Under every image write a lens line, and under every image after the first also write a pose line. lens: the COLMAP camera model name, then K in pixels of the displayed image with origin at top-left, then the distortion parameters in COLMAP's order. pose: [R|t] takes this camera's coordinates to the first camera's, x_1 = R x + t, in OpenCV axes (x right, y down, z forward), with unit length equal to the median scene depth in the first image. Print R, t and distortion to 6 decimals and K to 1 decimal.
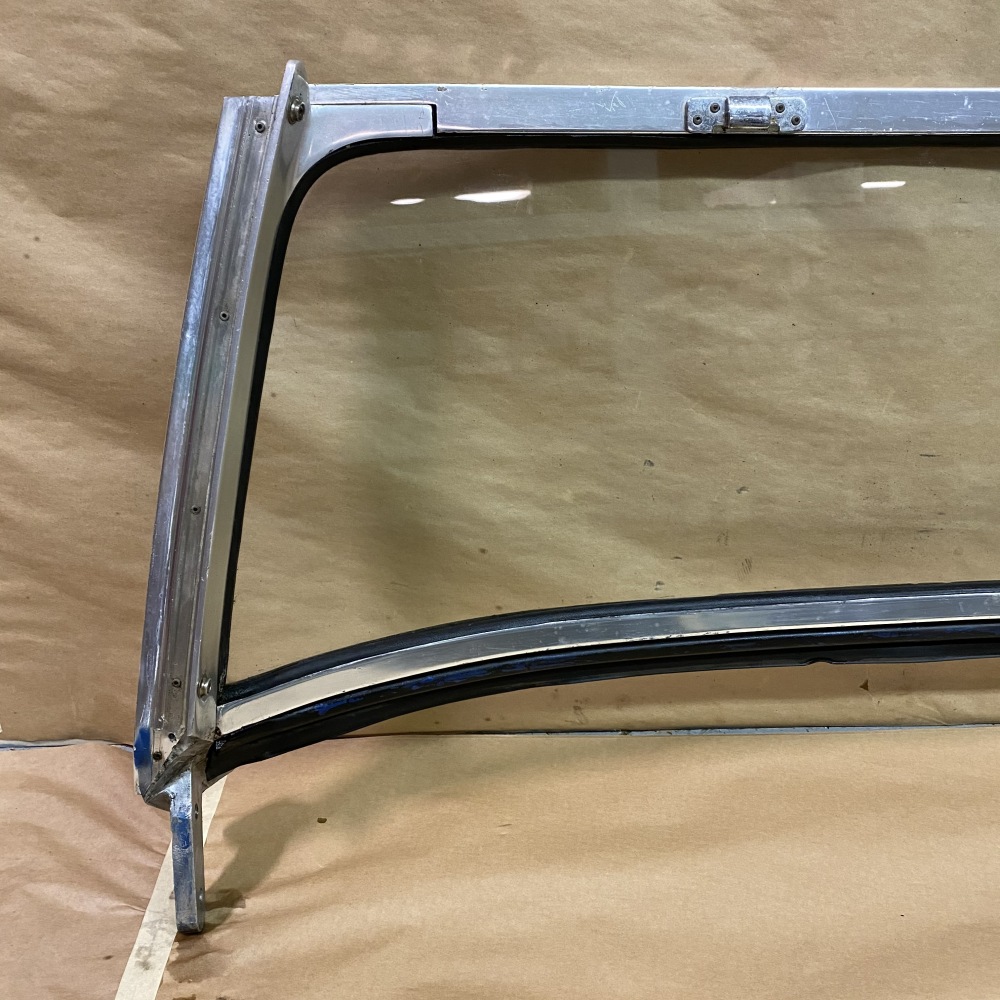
lens RADIAL K [[1054.9, 0, 503.0], [0, 1054.9, 500.5], [0, 0, 1]] dist [0.005880, 0.000000]
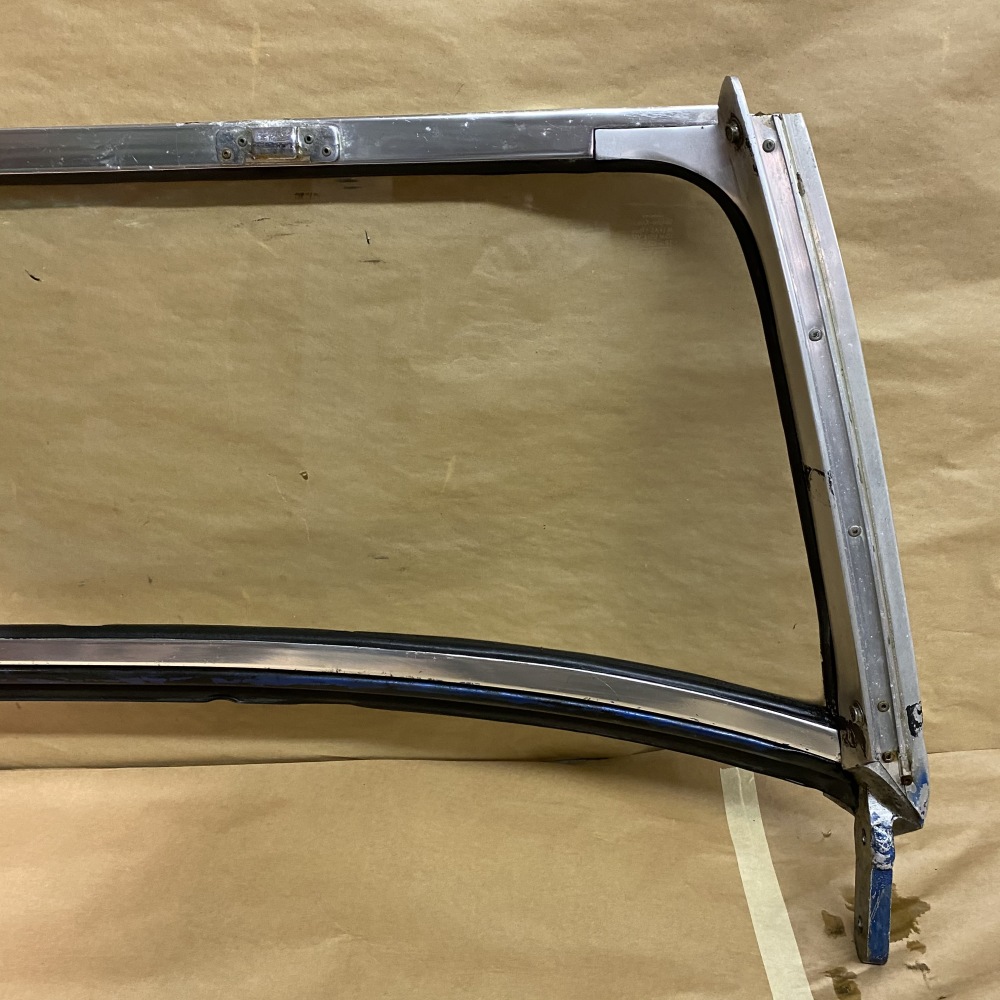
lens RADIAL K [[1054.9, 0, 482.6], [0, 1054.9, 494.0], [0, 0, 1]] dist [0.005880, 0.000000]
pose [[0.999563, -0.005293, -0.029067, 1.064714], [0.004673, 0.999761, -0.021353, -0.028496], [0.029173, 0.021208, 0.999349, 0.031754]]
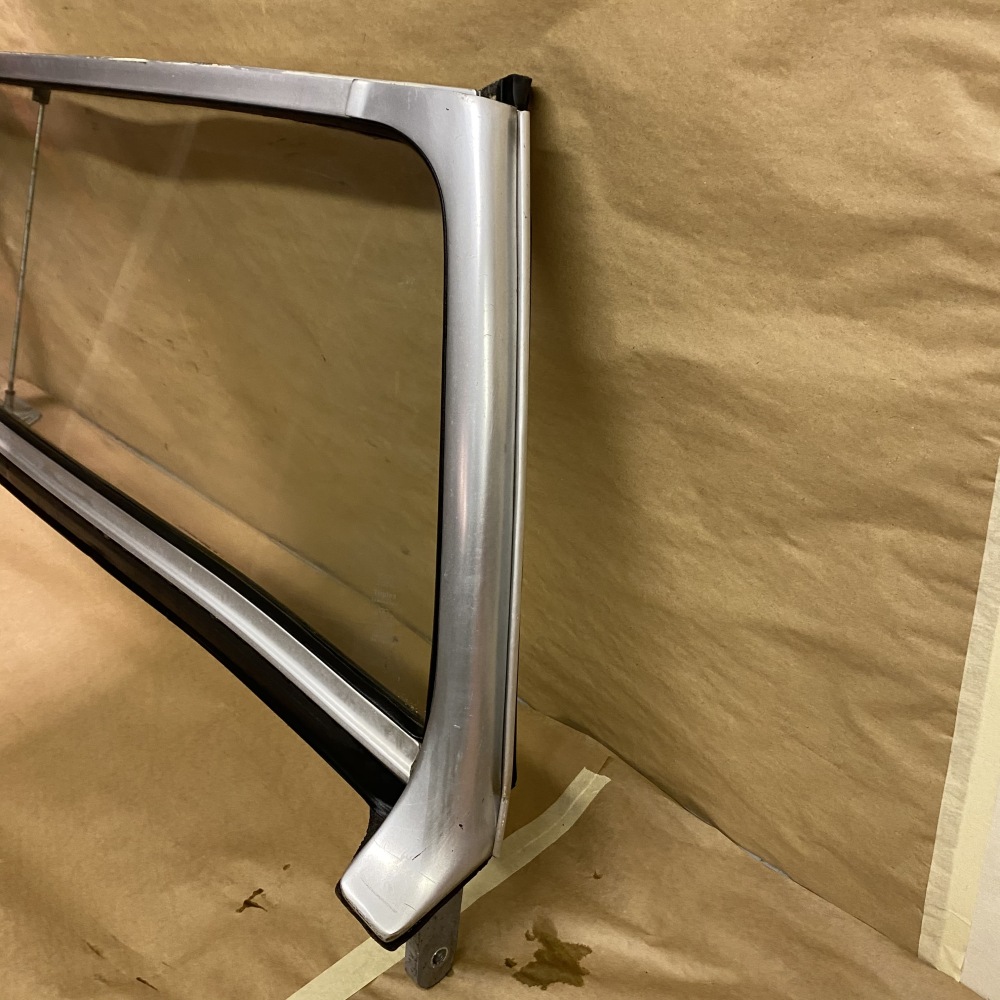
lens RADIAL K [[1054.9, 0, 500.7], [0, 1054.9, 493.9], [0, 0, 1]] dist [0.005880, 0.000000]
pose [[0.637923, 0.317138, -0.701768, 1.720392], [-0.263920, 0.946115, 0.187652, -0.165071], [0.723464, 0.065503, 0.687247, 0.283196]]
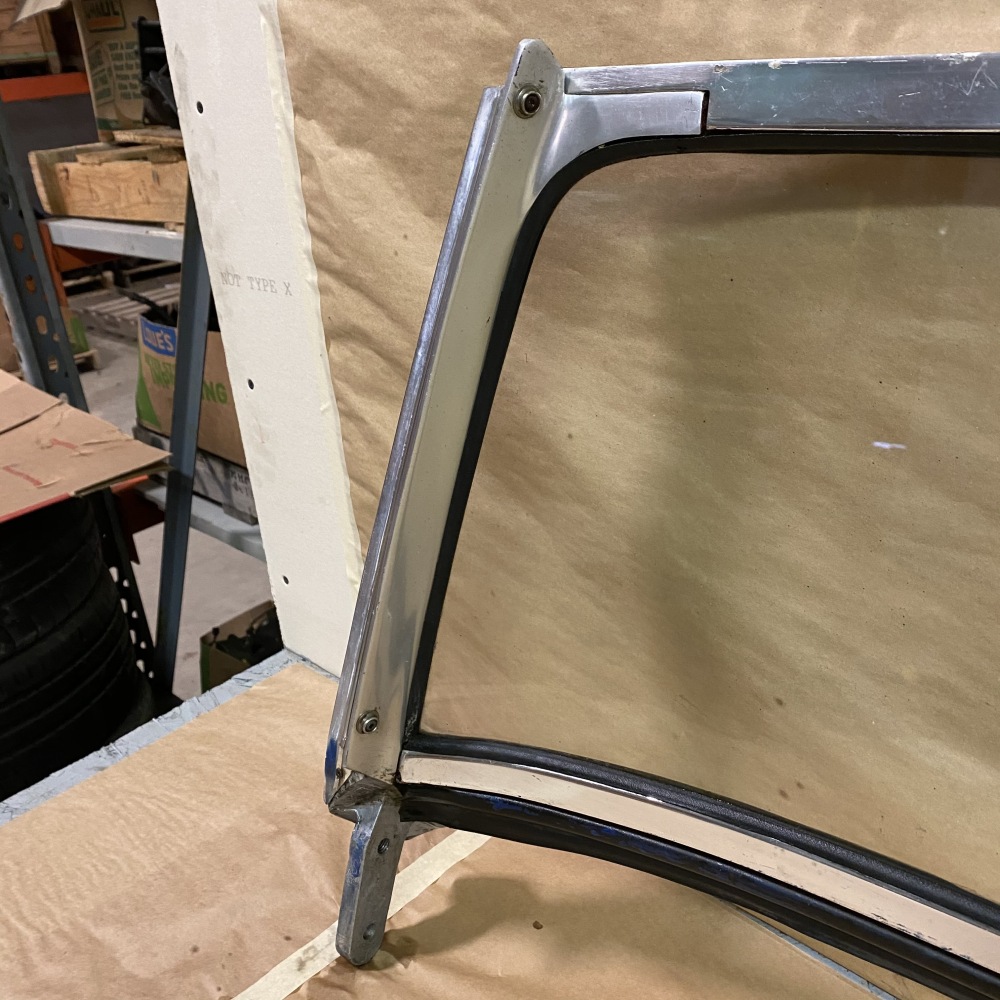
lens RADIAL K [[1054.9, 0, 477.8], [0, 1054.9, 492.7], [0, 0, 1]] dist [0.005880, 0.000000]
pose [[0.673947, 0.242311, -0.697912, 0.339014], [-0.247164, 0.964198, 0.096087, -0.118219], [0.696208, 0.107741, 0.709708, 0.343193]]
